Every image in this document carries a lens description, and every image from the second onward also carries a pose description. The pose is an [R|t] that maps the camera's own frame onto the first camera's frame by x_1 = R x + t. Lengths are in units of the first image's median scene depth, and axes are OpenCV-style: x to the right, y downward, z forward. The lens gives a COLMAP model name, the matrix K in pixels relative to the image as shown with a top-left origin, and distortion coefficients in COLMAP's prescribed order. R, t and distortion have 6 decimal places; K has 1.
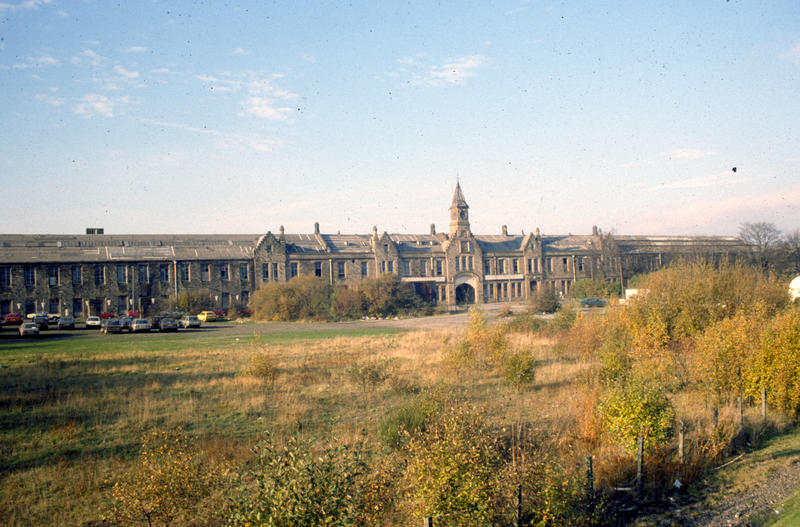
lens RADIAL K [[684.9, 0, 399.7], [0, 684.9, 263.7], [0, 0, 1]] dist [-0.026808, -0.006642]
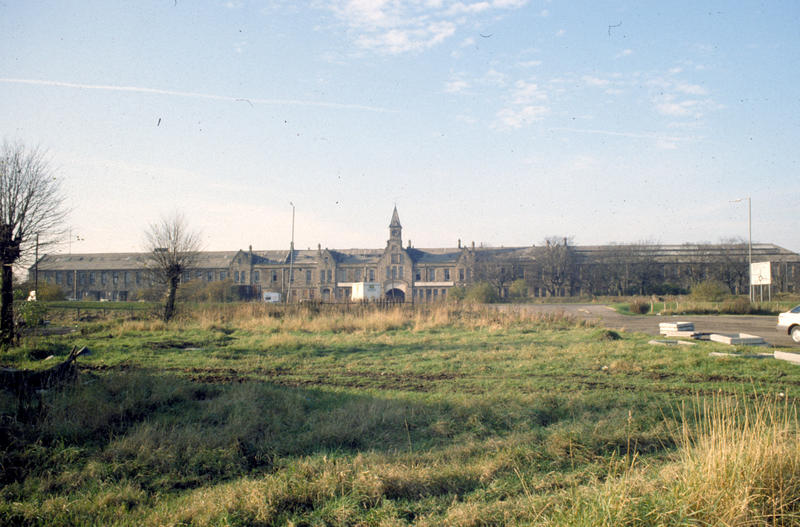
lens RADIAL K [[684.9, 0, 399.7], [0, 684.9, 262.2], [0, 0, 1]] dist [-0.026808, -0.006642]
pose [[0.844476, 0.001756, -0.535591, 0.763490], [-0.005866, 0.999965, -0.005970, -0.010946], [0.535561, 0.008184, 0.844457, -0.042273]]
